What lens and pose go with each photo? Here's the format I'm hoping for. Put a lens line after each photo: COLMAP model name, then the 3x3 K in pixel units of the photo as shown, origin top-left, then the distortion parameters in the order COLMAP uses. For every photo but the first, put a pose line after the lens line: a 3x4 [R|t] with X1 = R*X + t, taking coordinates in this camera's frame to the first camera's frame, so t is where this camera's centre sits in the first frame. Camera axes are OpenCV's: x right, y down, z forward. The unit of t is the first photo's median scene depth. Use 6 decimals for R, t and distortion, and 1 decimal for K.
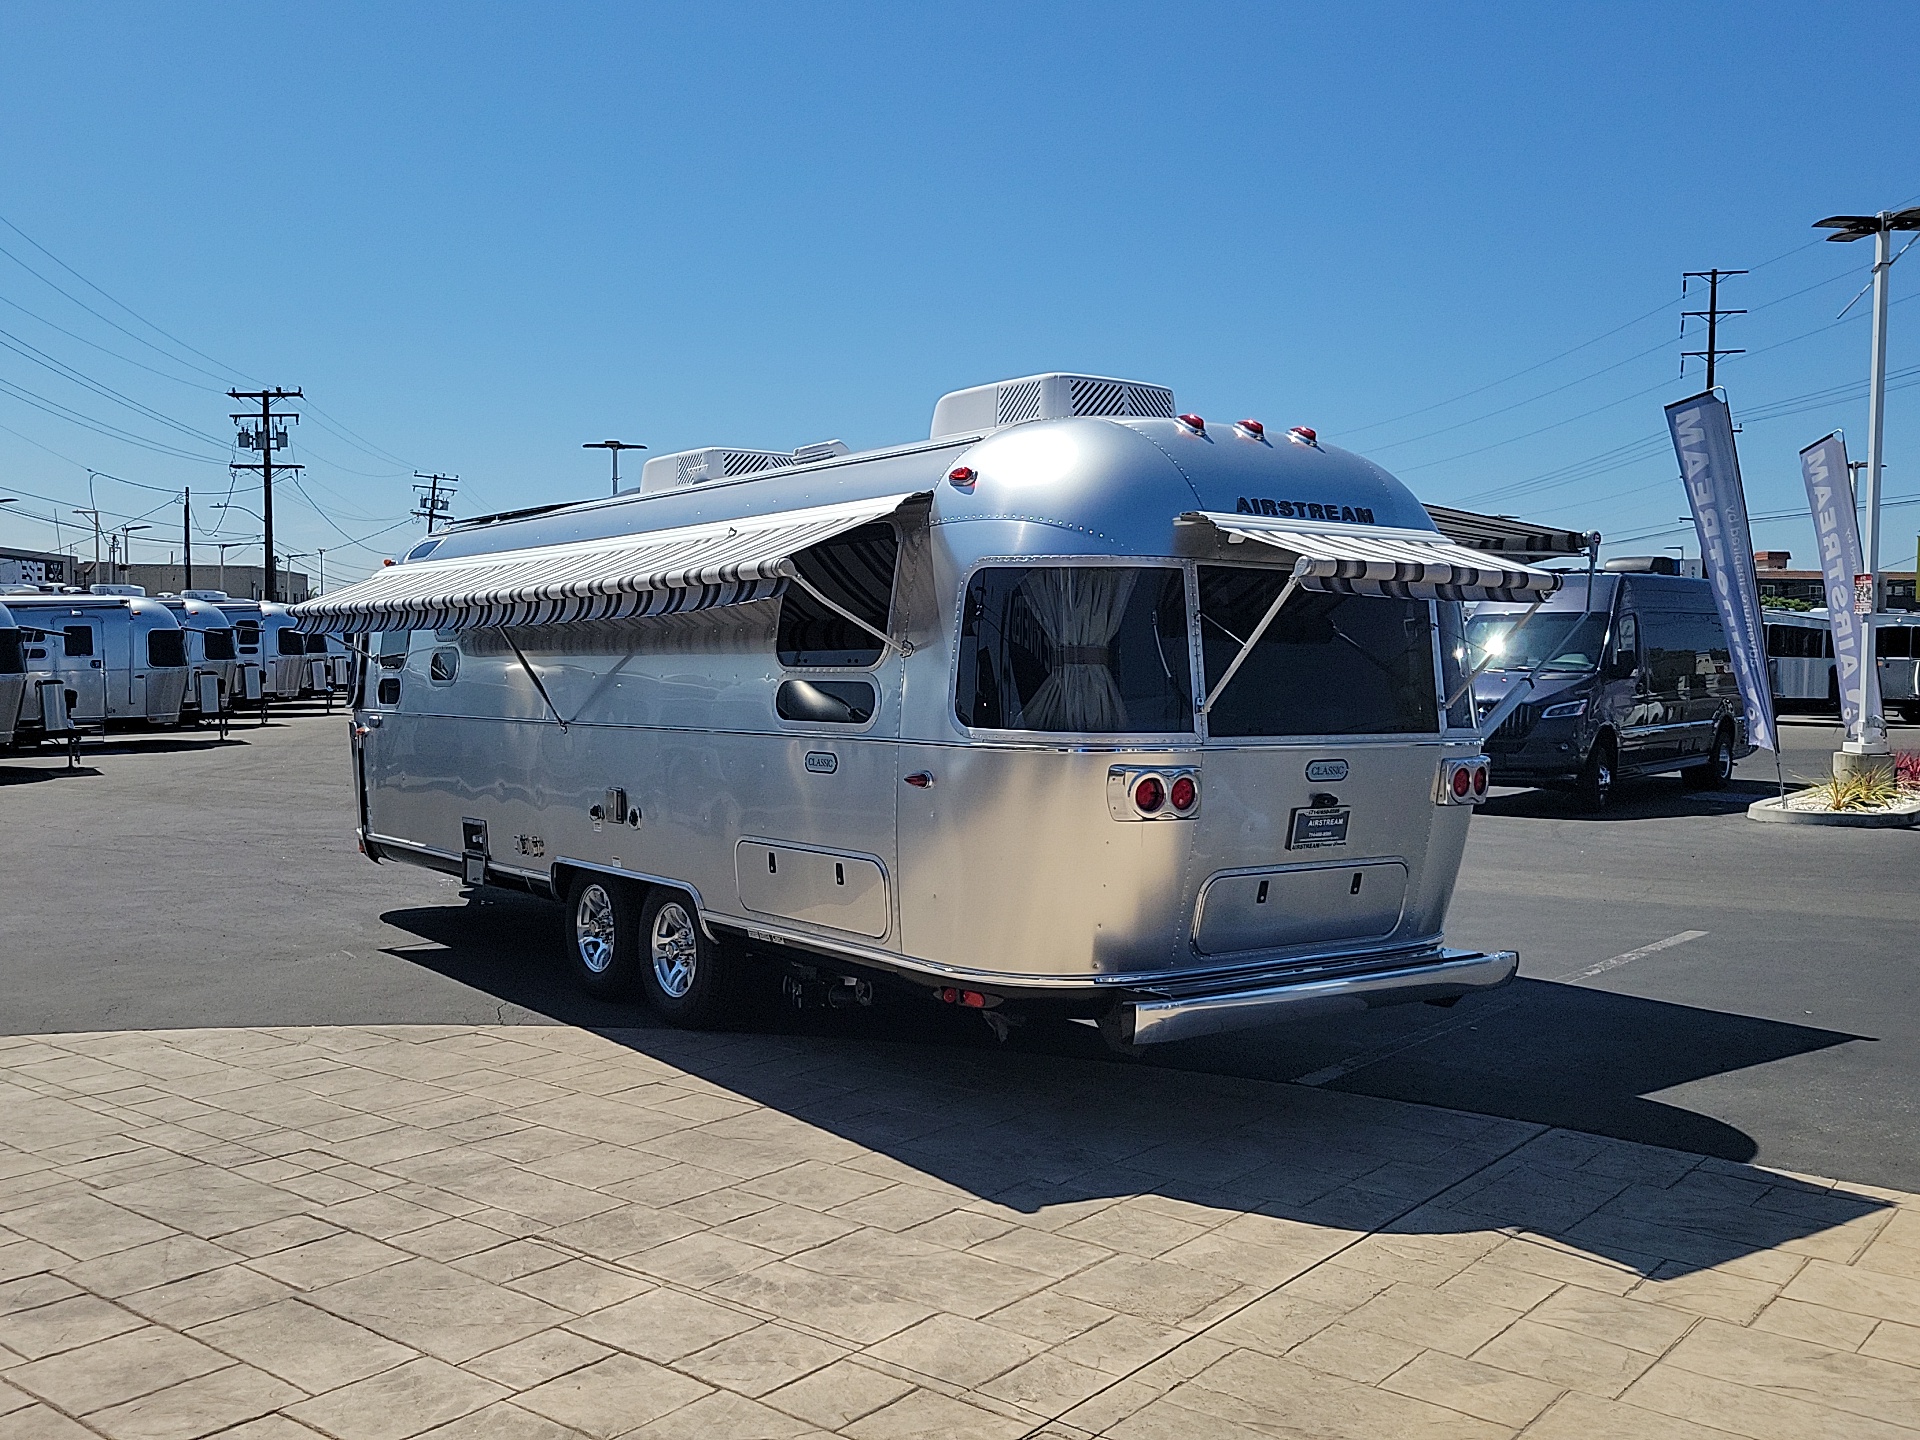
lens RADIAL K [[1734.0, 0, 960.0], [0, 1734.0, 720.0], [0, 0, 1]] dist [0.017367, 0.016699]
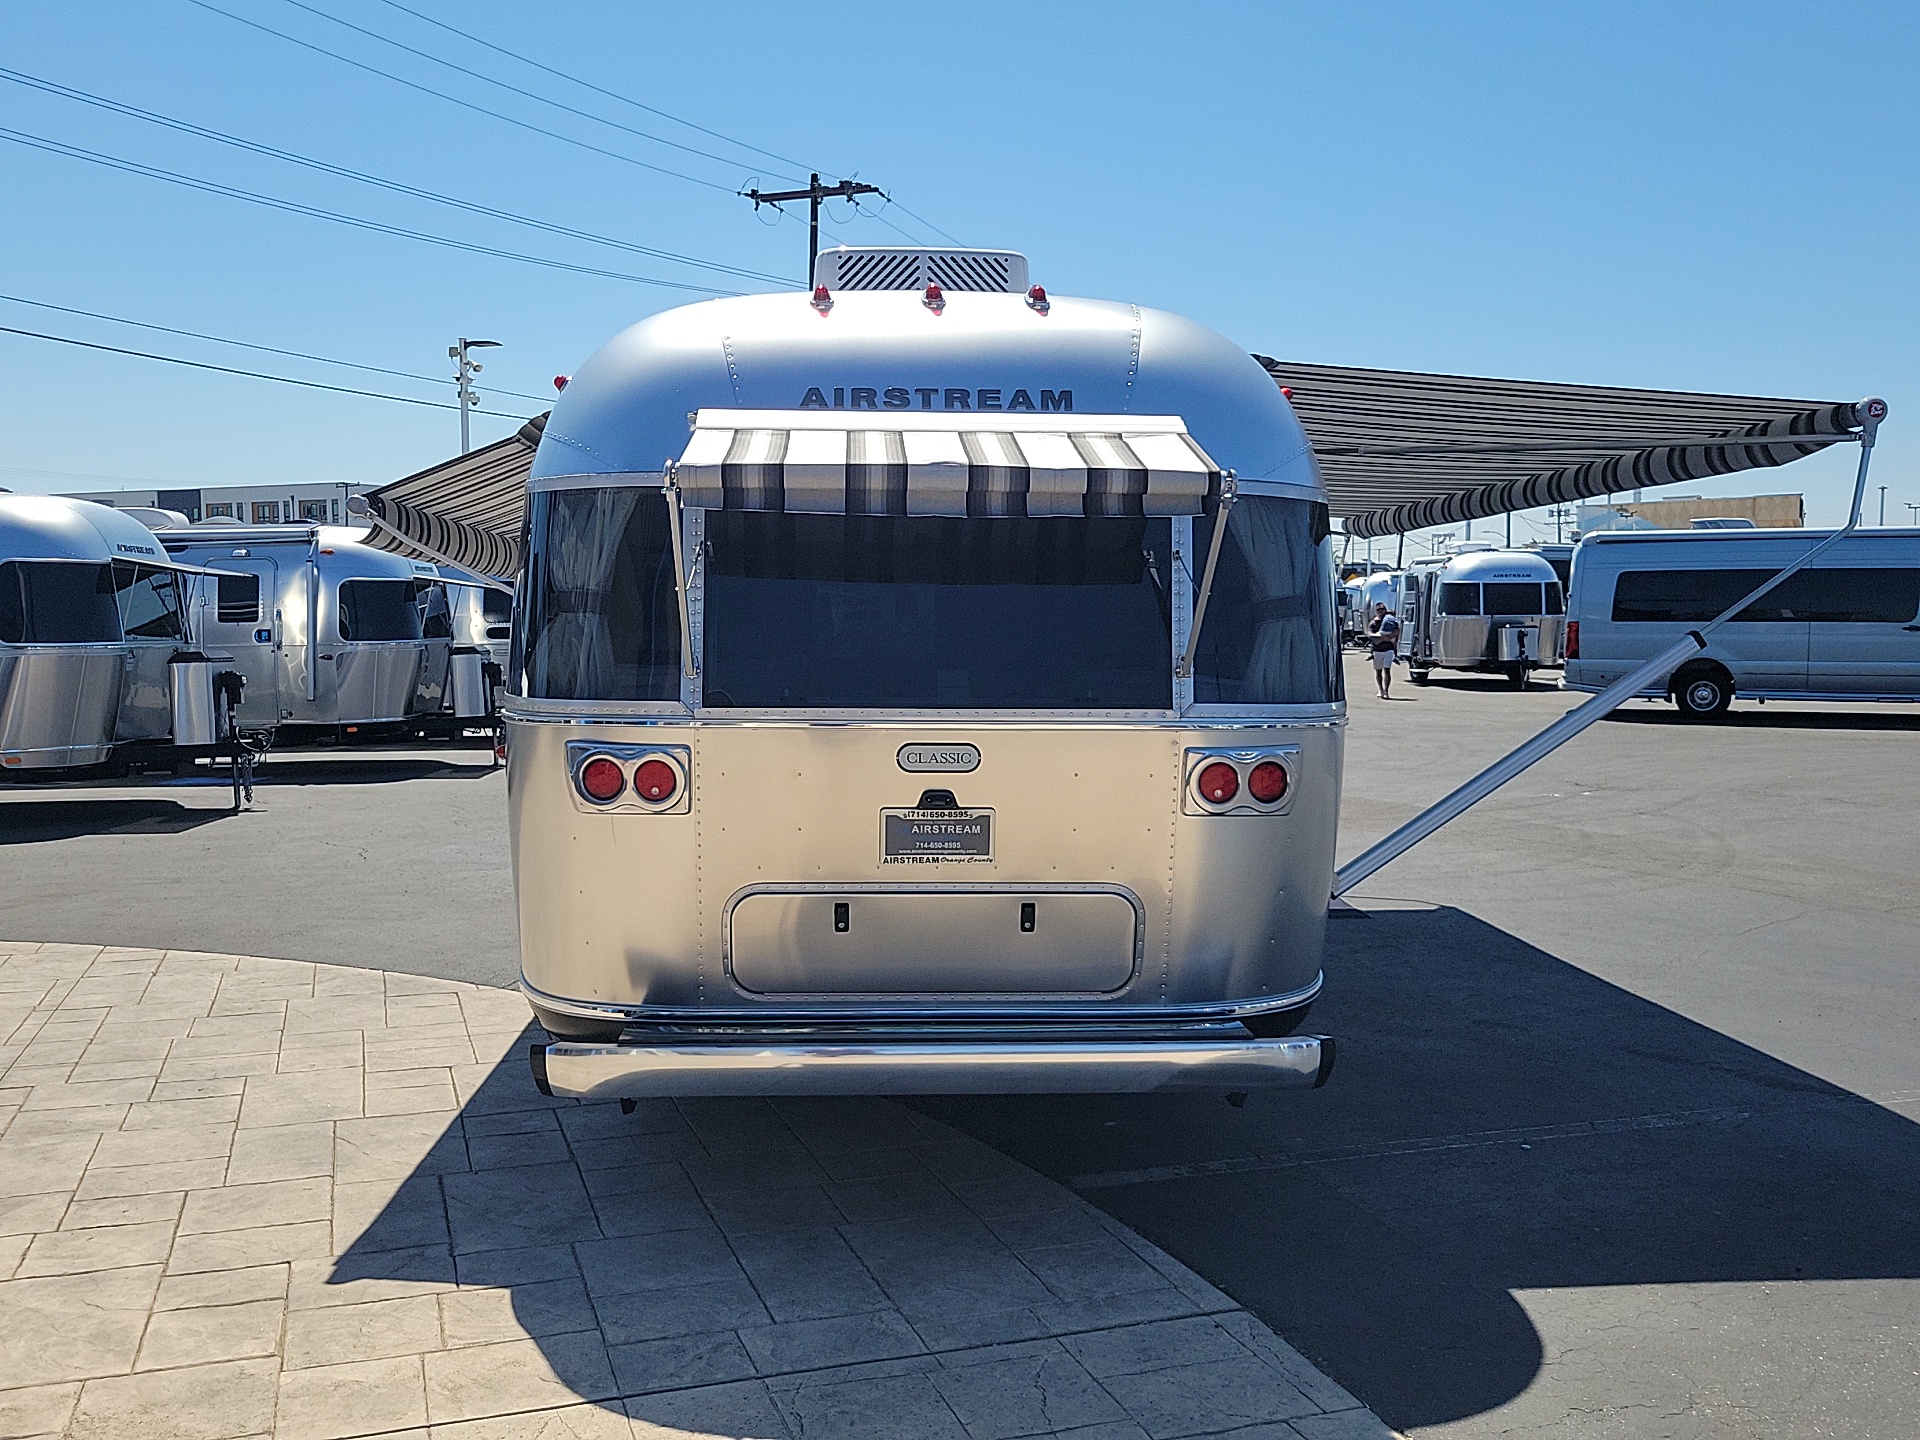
lens RADIAL K [[1734.0, 0, 960.0], [0, 1734.0, 720.0], [0, 0, 1]] dist [0.017367, 0.016699]
pose [[0.841916, 0.025681, -0.538997, 0.533477], [-0.012300, 0.999521, 0.028411, -0.006405], [0.539468, -0.017290, 0.841829, 0.348461]]
